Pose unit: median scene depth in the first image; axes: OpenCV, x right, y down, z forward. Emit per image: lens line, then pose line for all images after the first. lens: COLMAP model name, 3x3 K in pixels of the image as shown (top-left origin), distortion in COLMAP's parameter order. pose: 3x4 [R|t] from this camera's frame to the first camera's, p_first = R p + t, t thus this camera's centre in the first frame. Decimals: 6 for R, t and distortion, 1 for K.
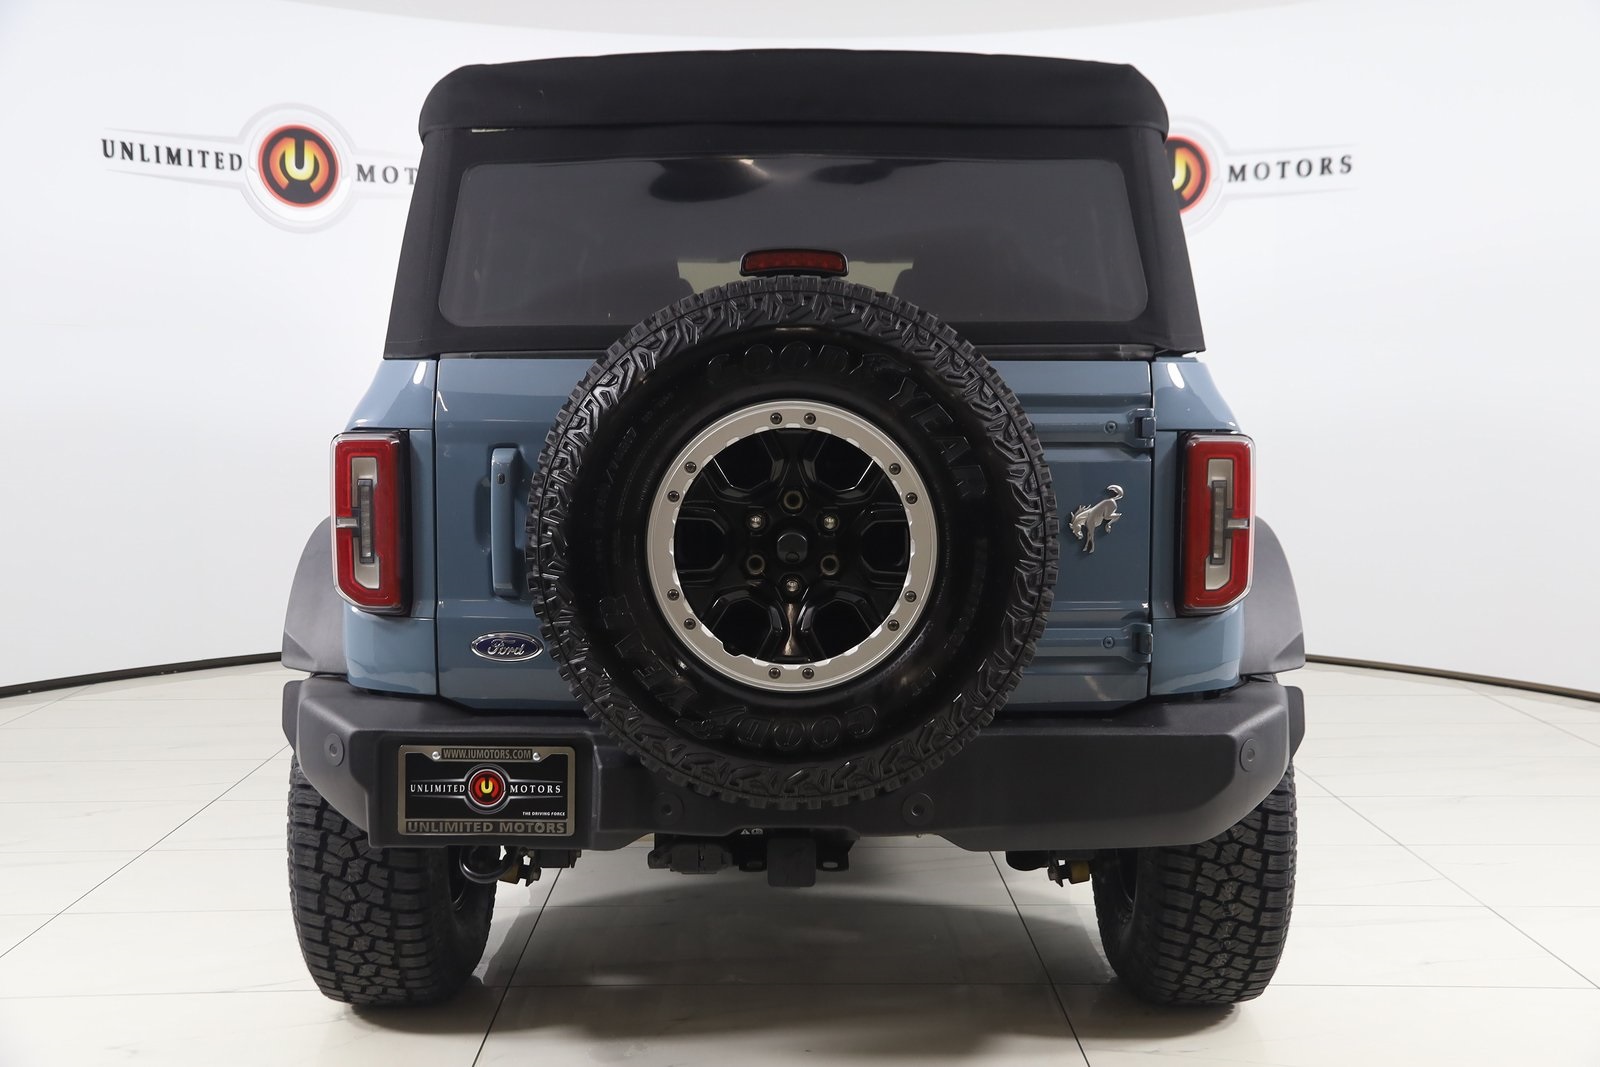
lens RADIAL K [[1801.9, 0, 795.3], [0, 1801.9, 537.4], [0, 0, 1]] dist [0.003200, 0.000000]
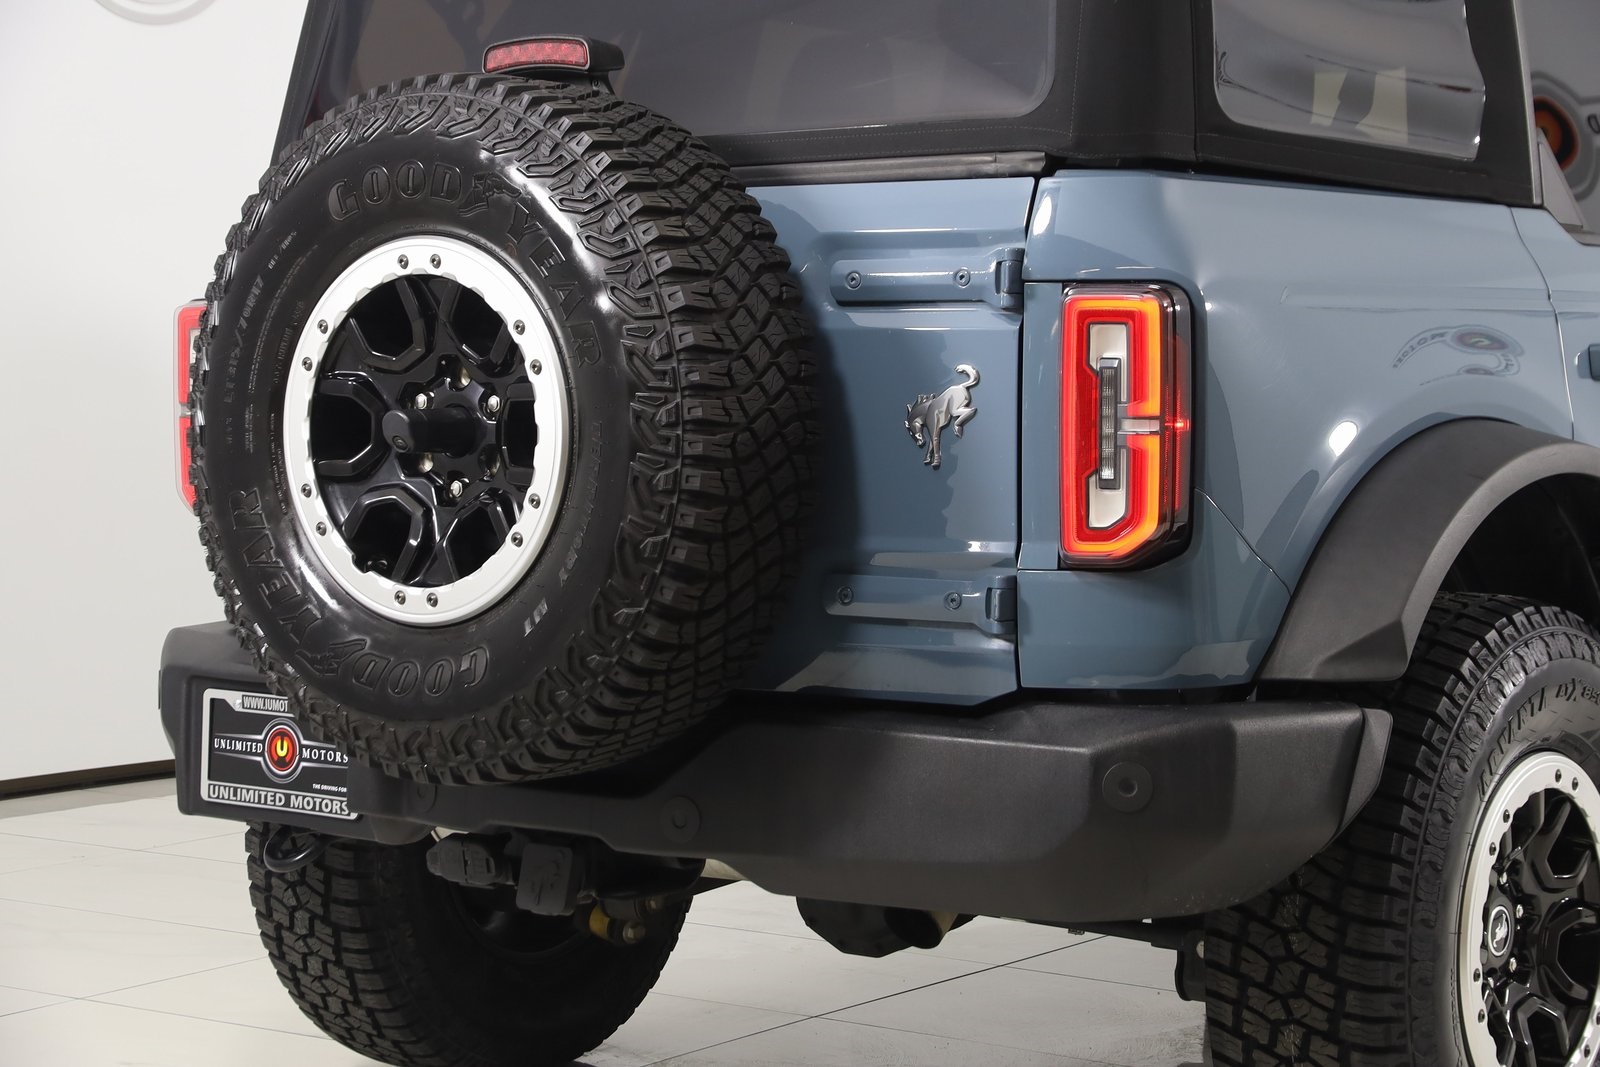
lens RADIAL K [[3047.7, 0, 803.3], [0, 3047.7, 524.0], [0, 0, 1]] dist [0.128922, 0.000000]
pose [[0.800580, 0.031033, -0.598422, 0.804485], [-0.049717, 0.998655, -0.014723, 0.049381], [0.597160, 0.041539, 0.801046, 0.064753]]
